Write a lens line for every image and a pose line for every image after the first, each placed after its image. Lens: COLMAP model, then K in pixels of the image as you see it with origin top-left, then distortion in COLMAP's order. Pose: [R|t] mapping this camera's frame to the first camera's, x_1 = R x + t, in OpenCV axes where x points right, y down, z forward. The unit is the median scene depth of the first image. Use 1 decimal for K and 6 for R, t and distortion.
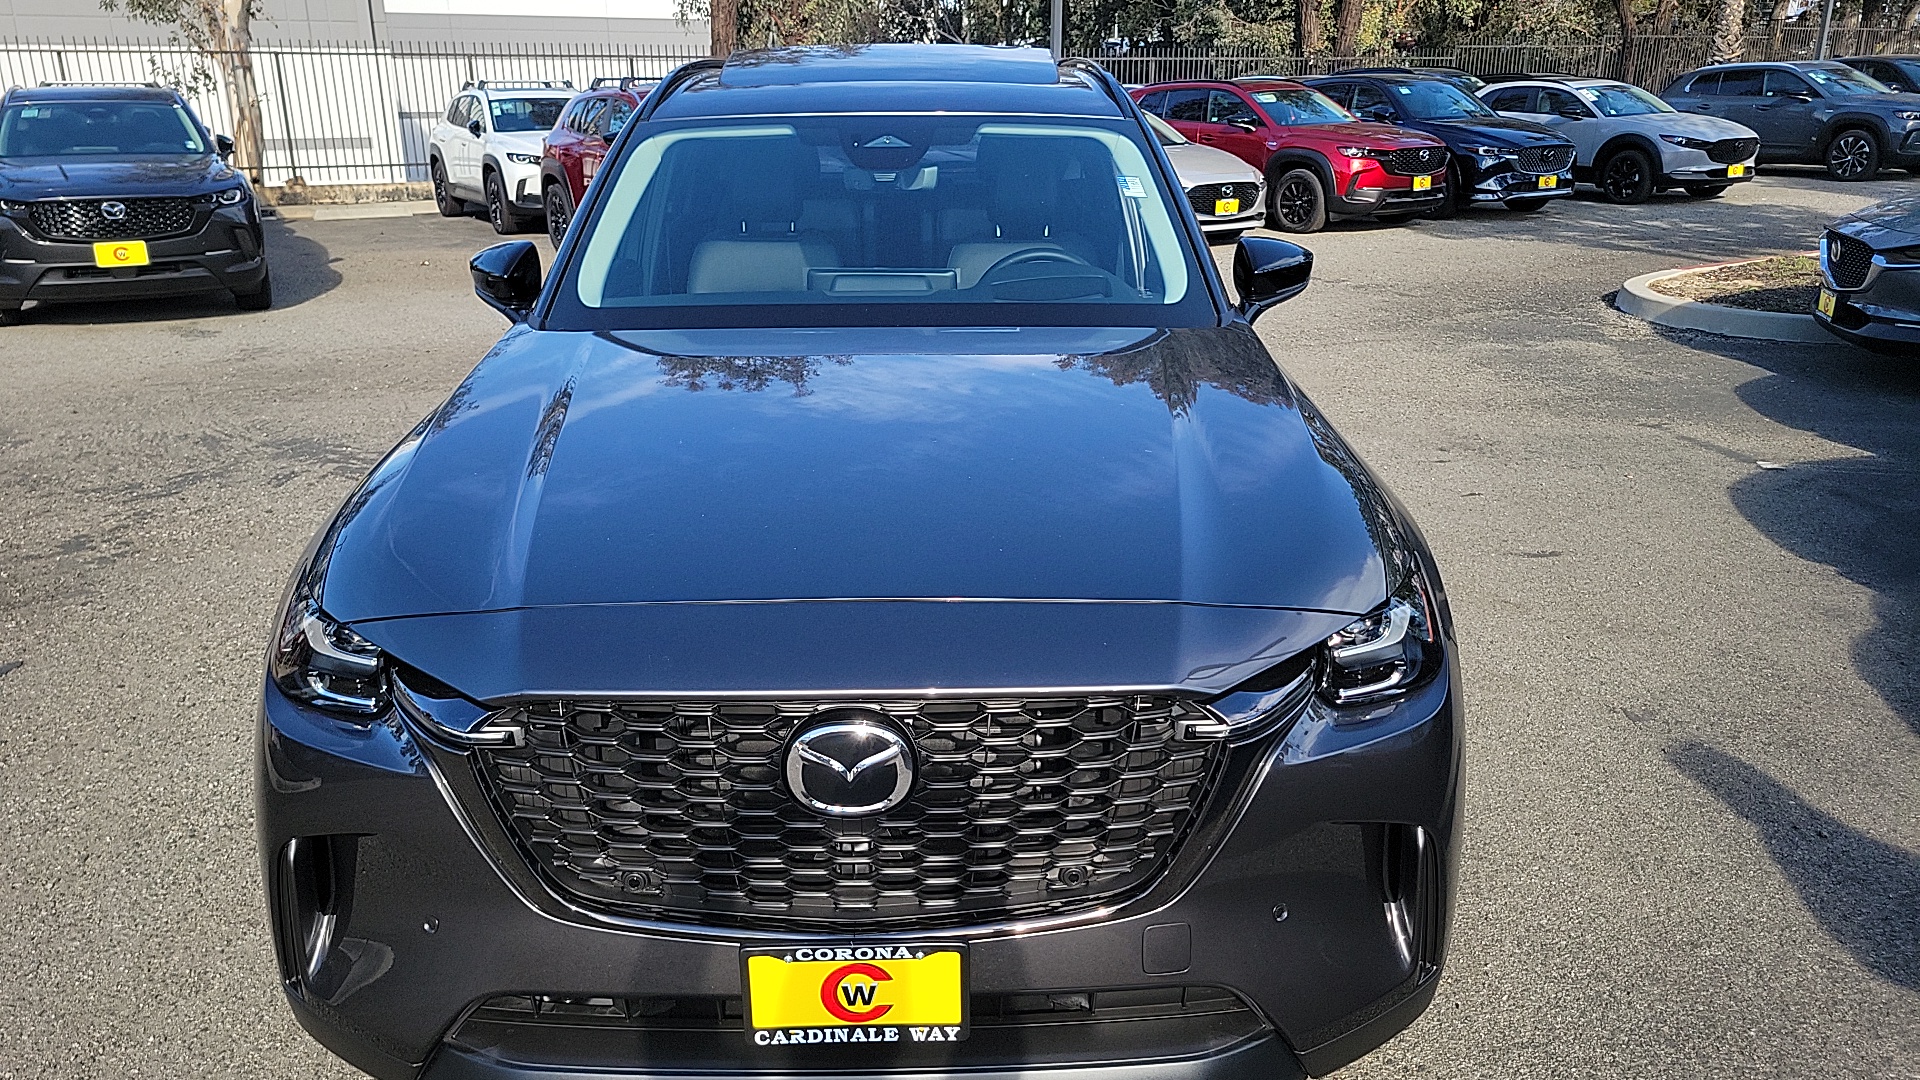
lens RADIAL K [[1461.4, 0, 943.6], [0, 1461.4, 536.3], [0, 0, 1]] dist [0.027918, -0.011386]
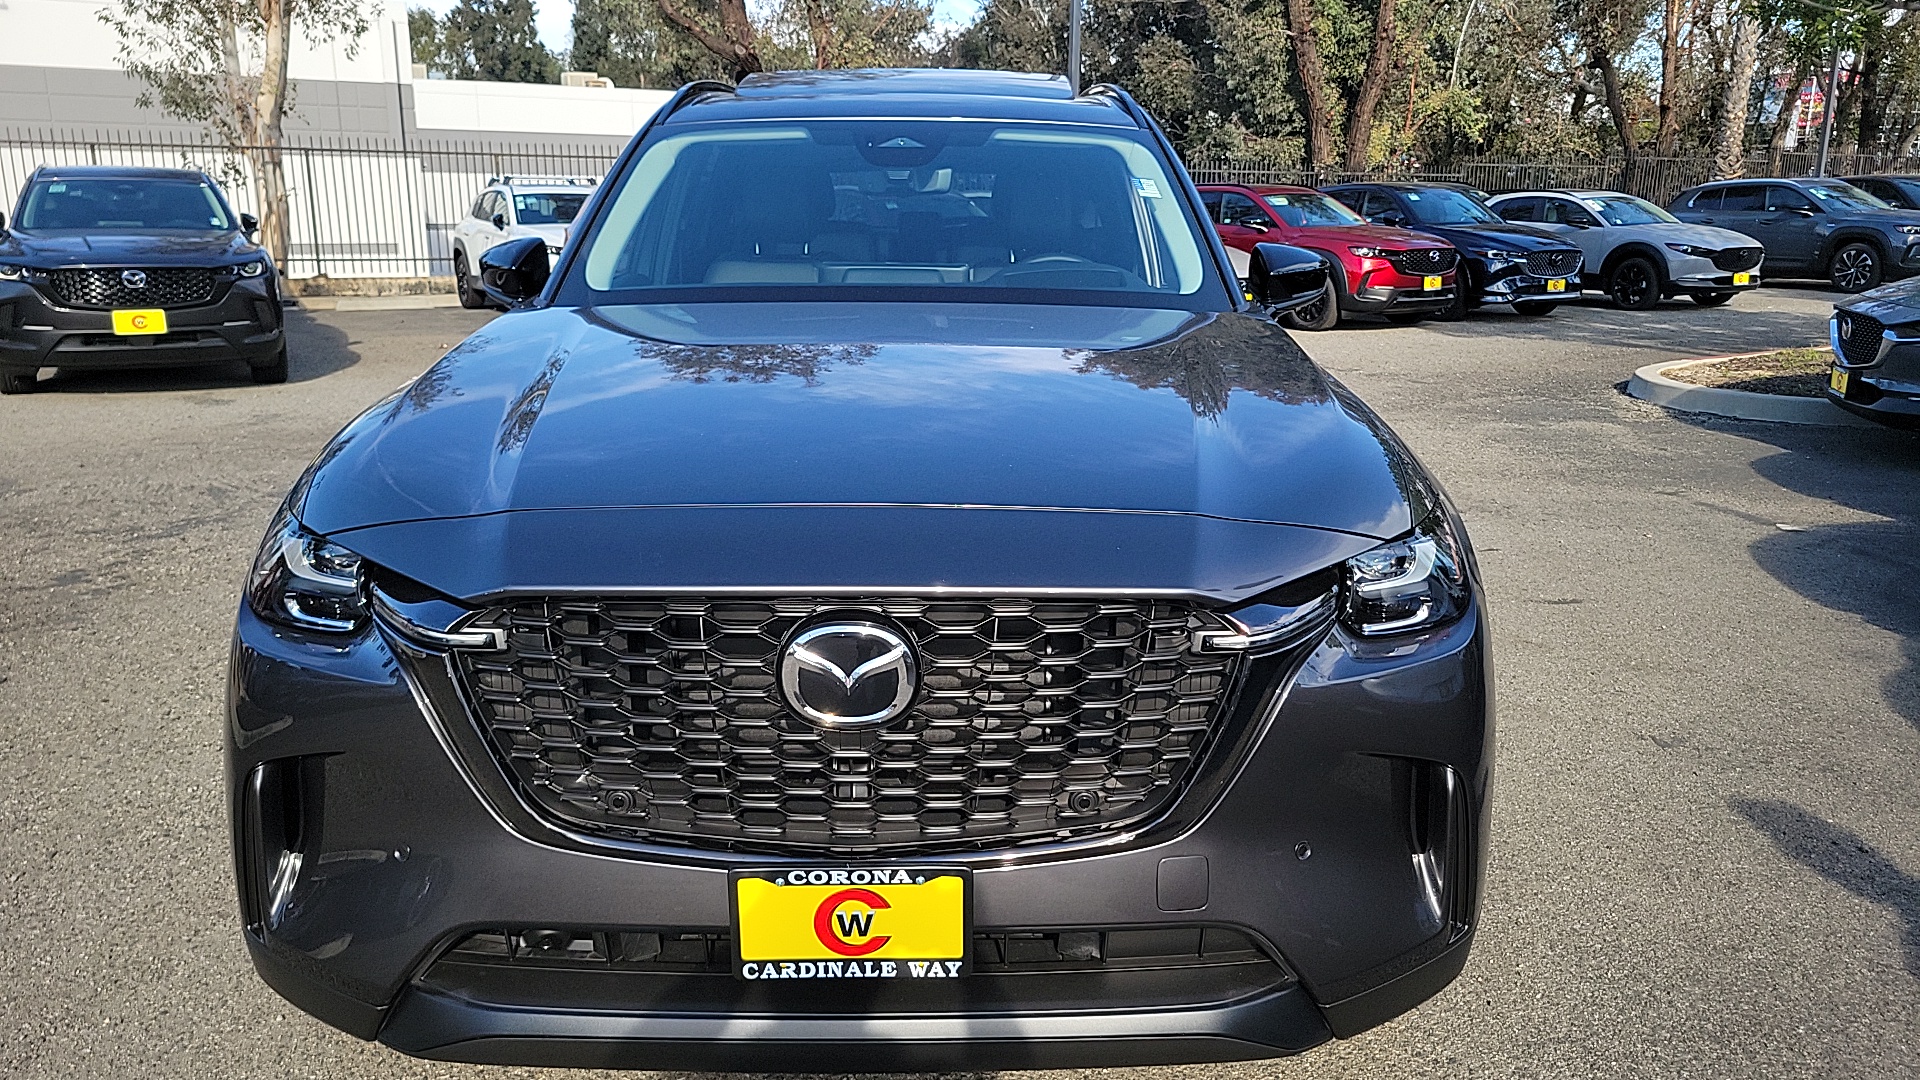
lens RADIAL K [[1461.4, 0, 960.6], [0, 1461.4, 541.1], [0, 0, 1]] dist [0.027918, -0.011386]
pose [[0.999935, 0.011221, 0.001867, 0.004960], [-0.011051, 0.997157, -0.074534, 0.126106], [-0.002698, 0.074508, 0.997217, 0.043179]]
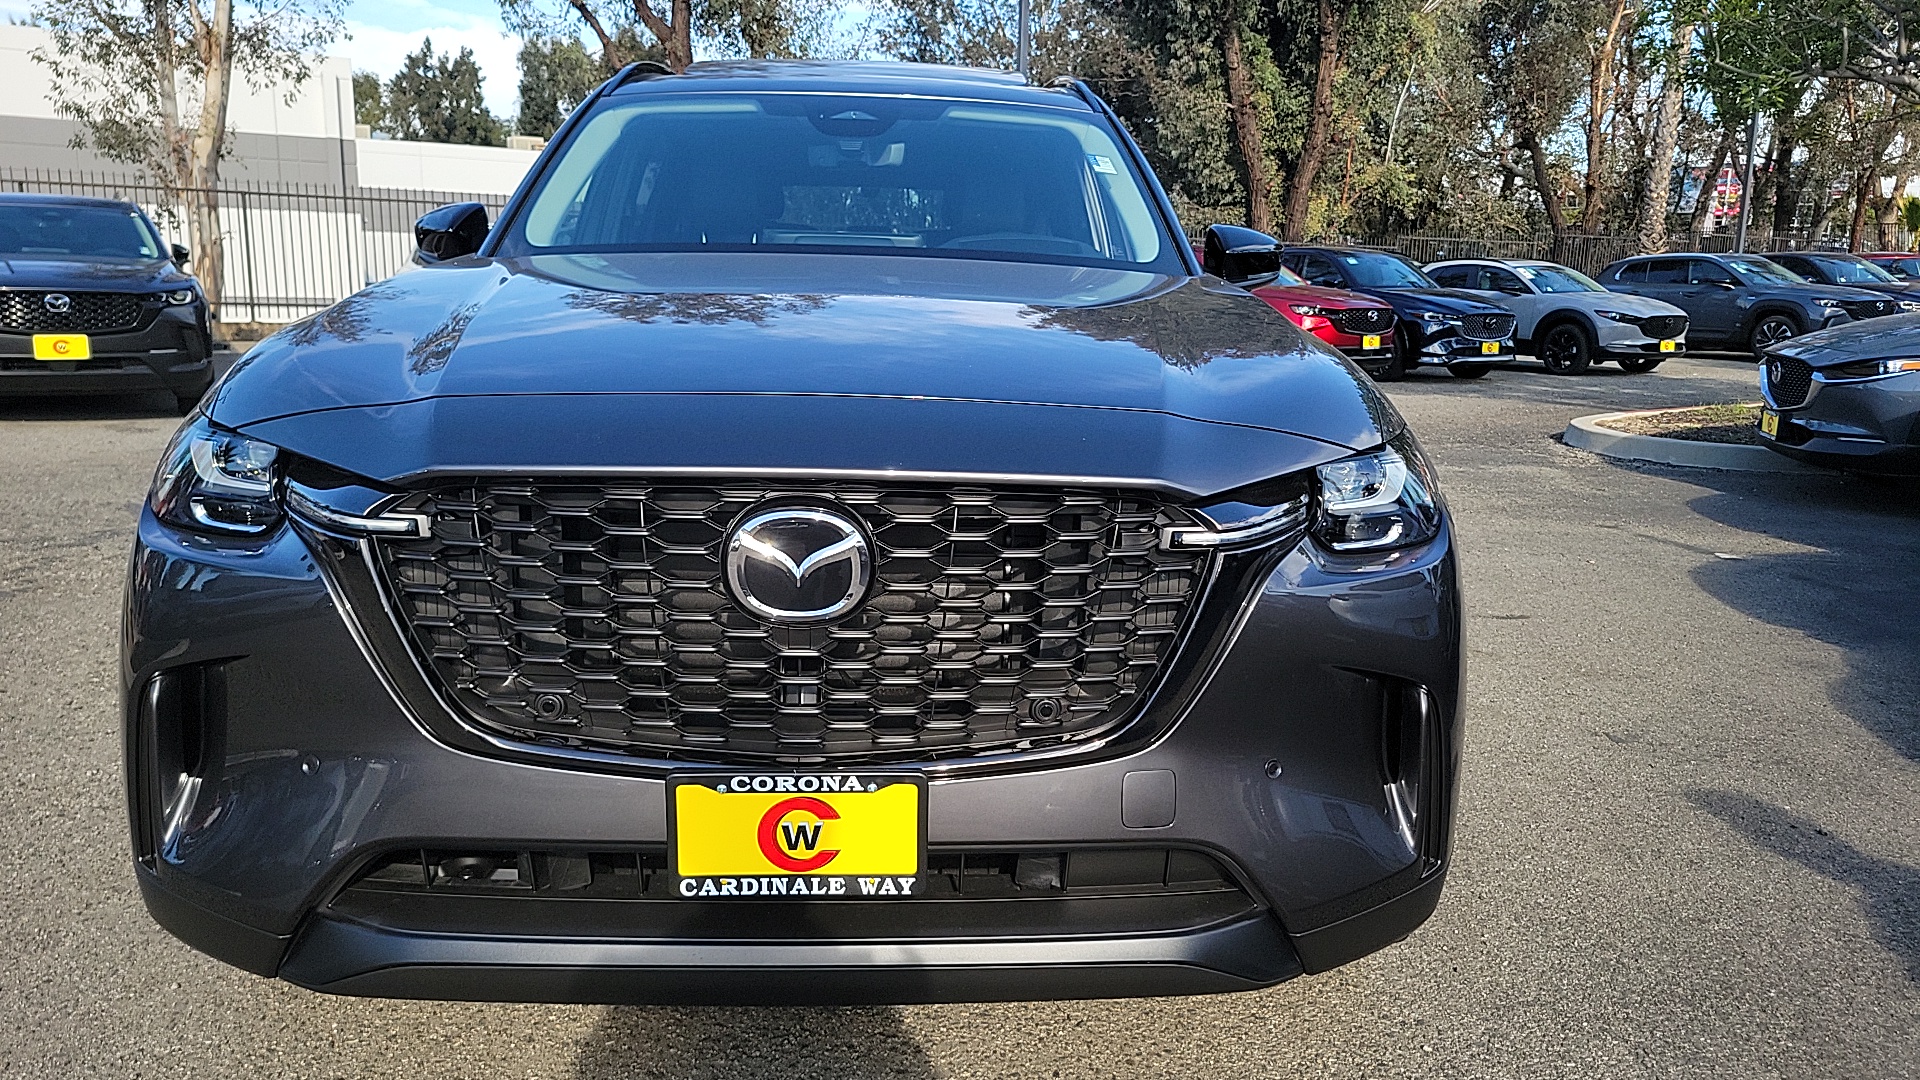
lens RADIAL K [[1461.4, 0, 963.1], [0, 1461.4, 546.2], [0, 0, 1]] dist [0.027918, -0.011386]
pose [[0.998849, 0.021552, 0.042847, -0.002112], [-0.016322, 0.992778, -0.118850, 0.222865], [-0.045099, 0.118014, 0.991987, 0.096925]]
